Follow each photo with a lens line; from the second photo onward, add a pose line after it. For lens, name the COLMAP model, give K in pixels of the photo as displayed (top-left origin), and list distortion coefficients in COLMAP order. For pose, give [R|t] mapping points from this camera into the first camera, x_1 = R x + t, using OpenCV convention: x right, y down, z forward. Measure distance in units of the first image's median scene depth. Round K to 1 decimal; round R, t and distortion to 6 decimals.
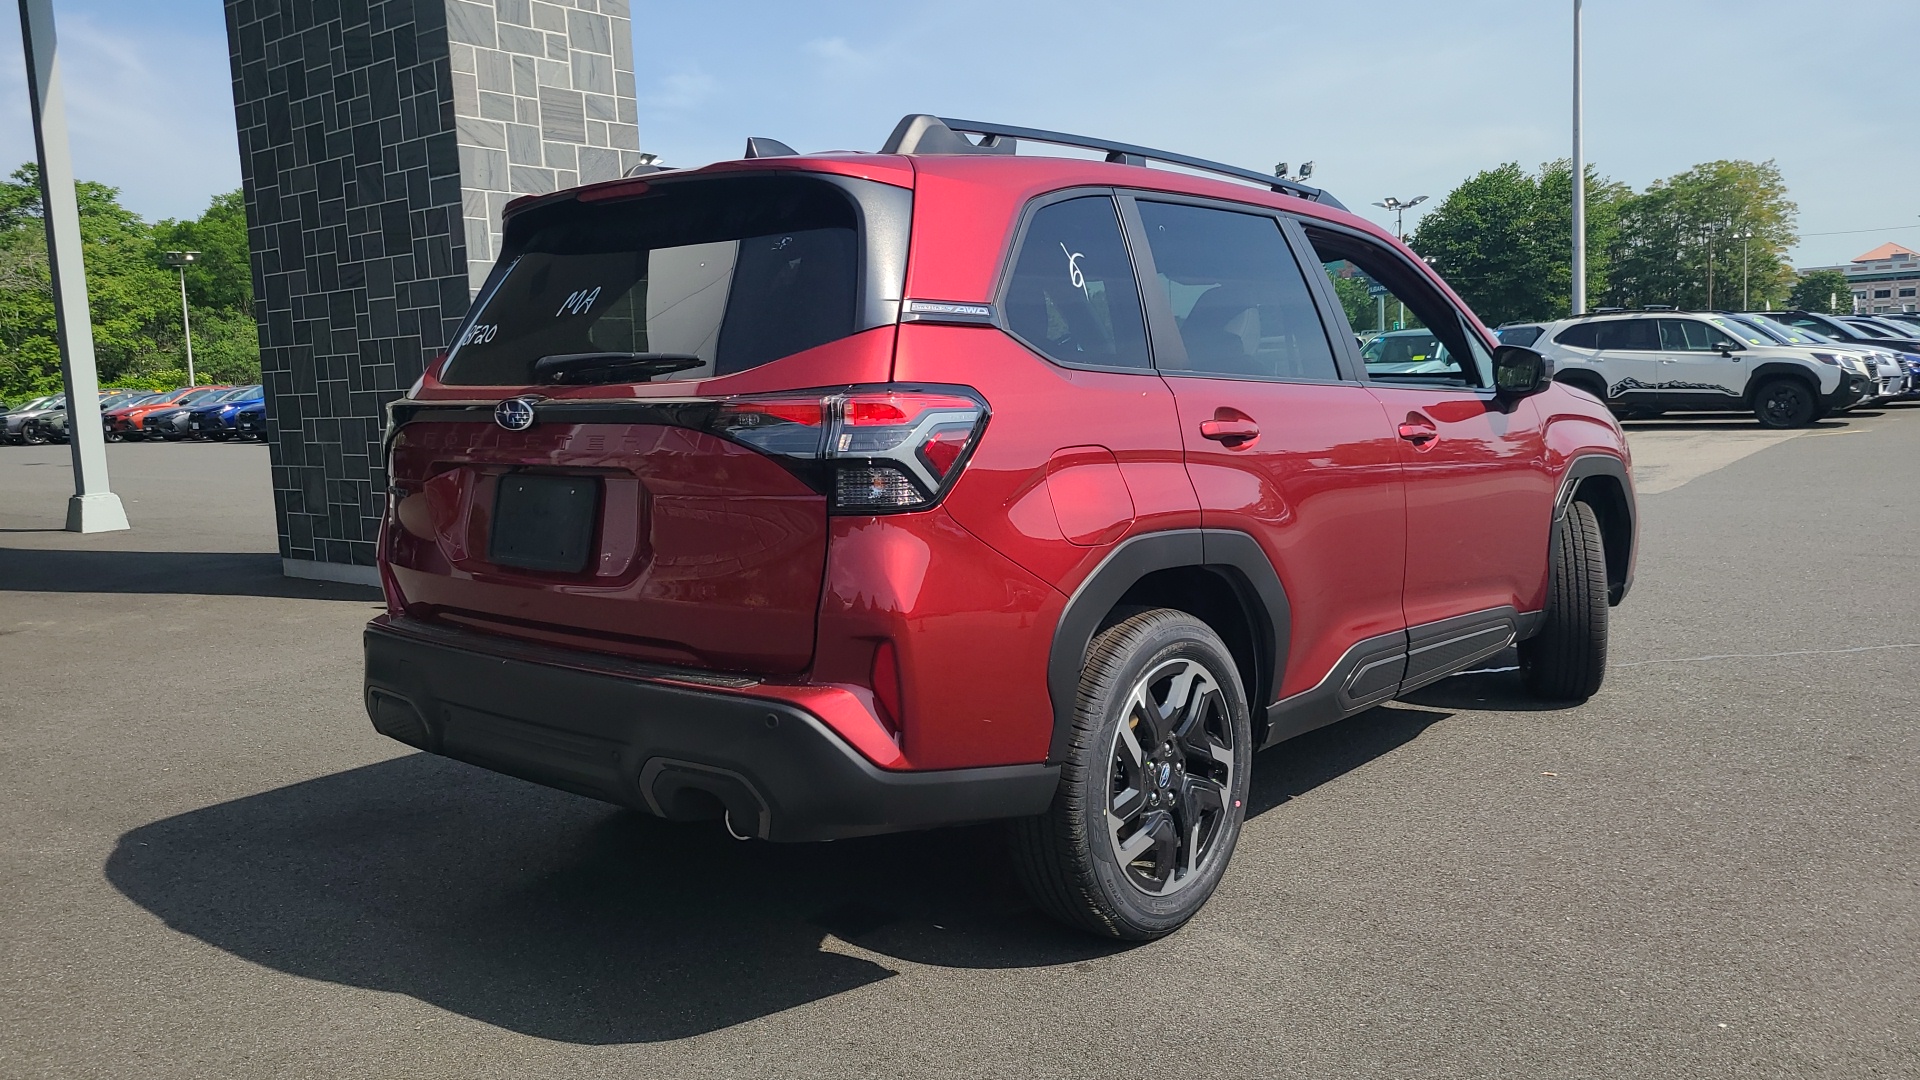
lens RADIAL K [[1457.7, 0, 945.0], [0, 1457.7, 548.4], [0, 0, 1]] dist [0.060675, -0.046375]
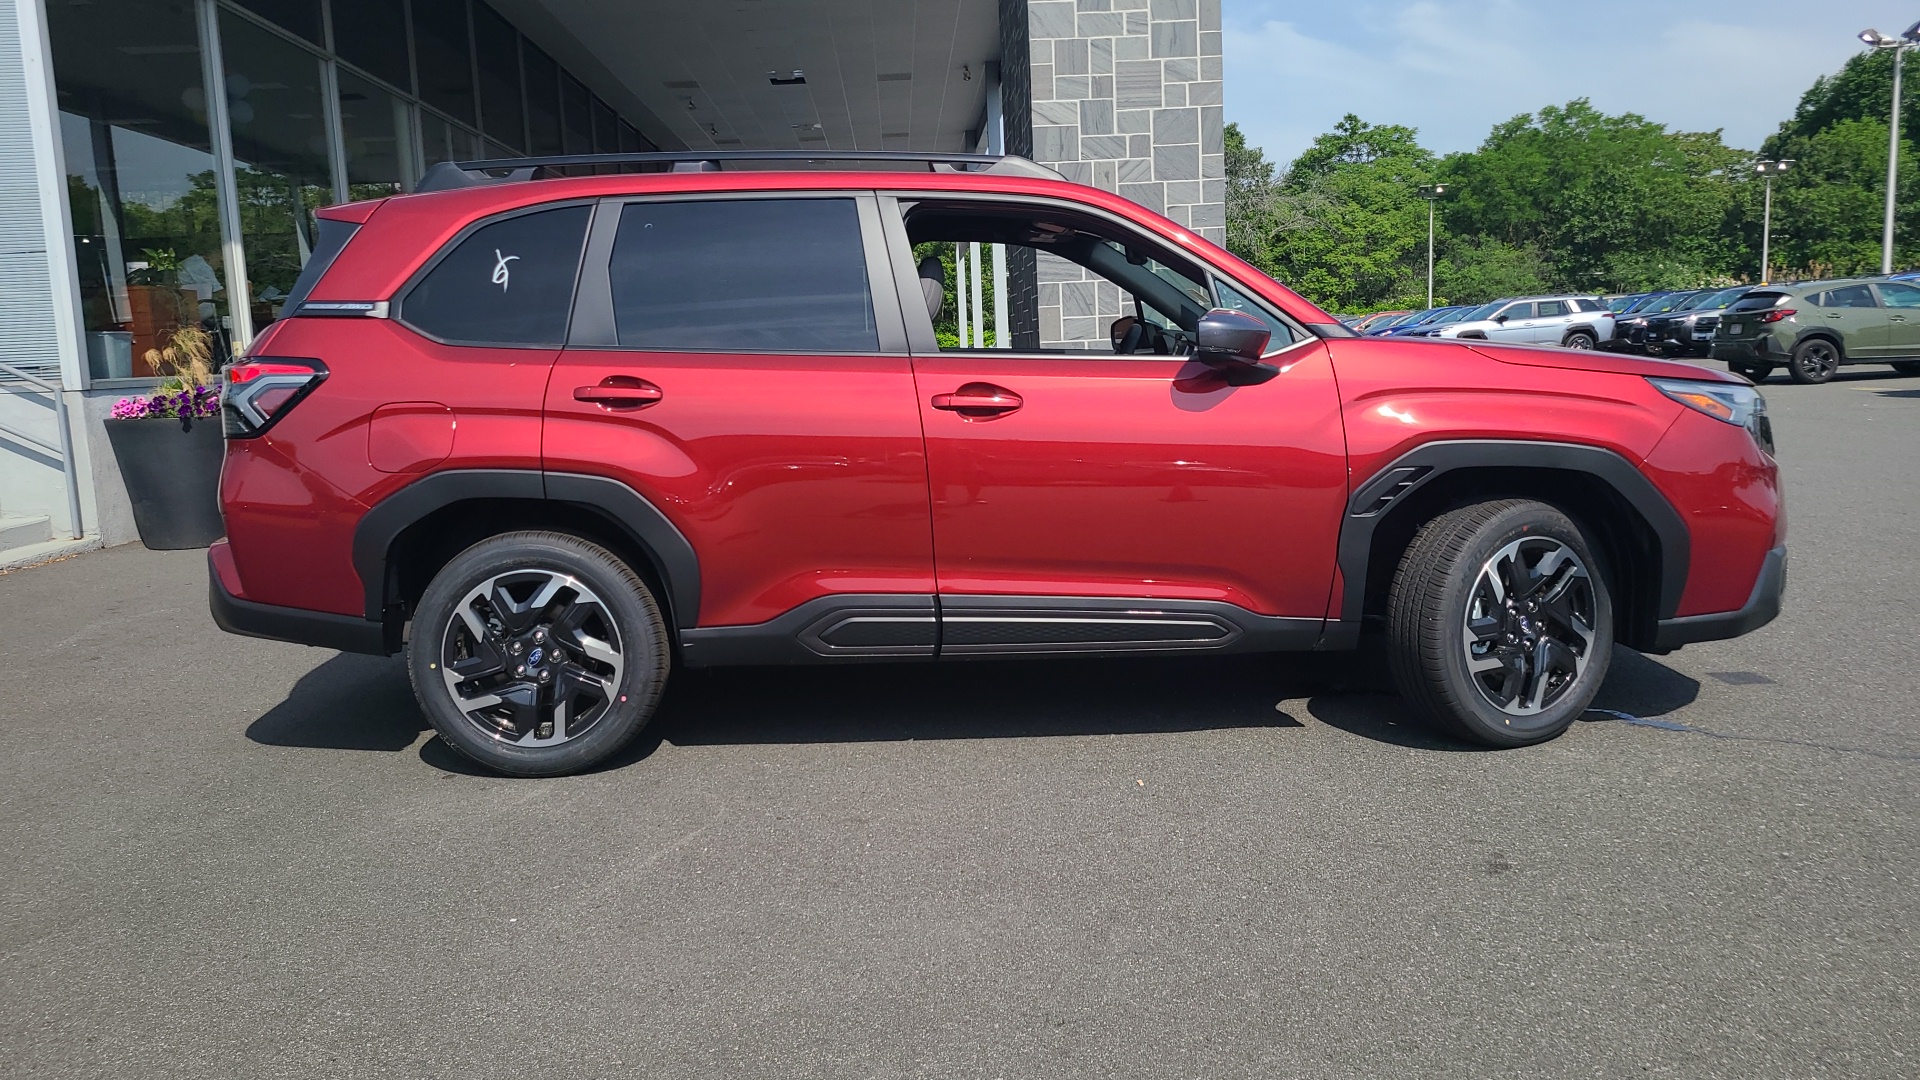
lens RADIAL K [[1473.5, 0, 960.0], [0, 1473.5, 540.0], [0, 0, 1]] dist [0.047749, -0.004157]
pose [[0.642325, 0.113144, -0.758035, 1.375278], [-0.076240, 0.993570, 0.083697, -0.088032], [0.762631, 0.004032, 0.646821, 0.431467]]
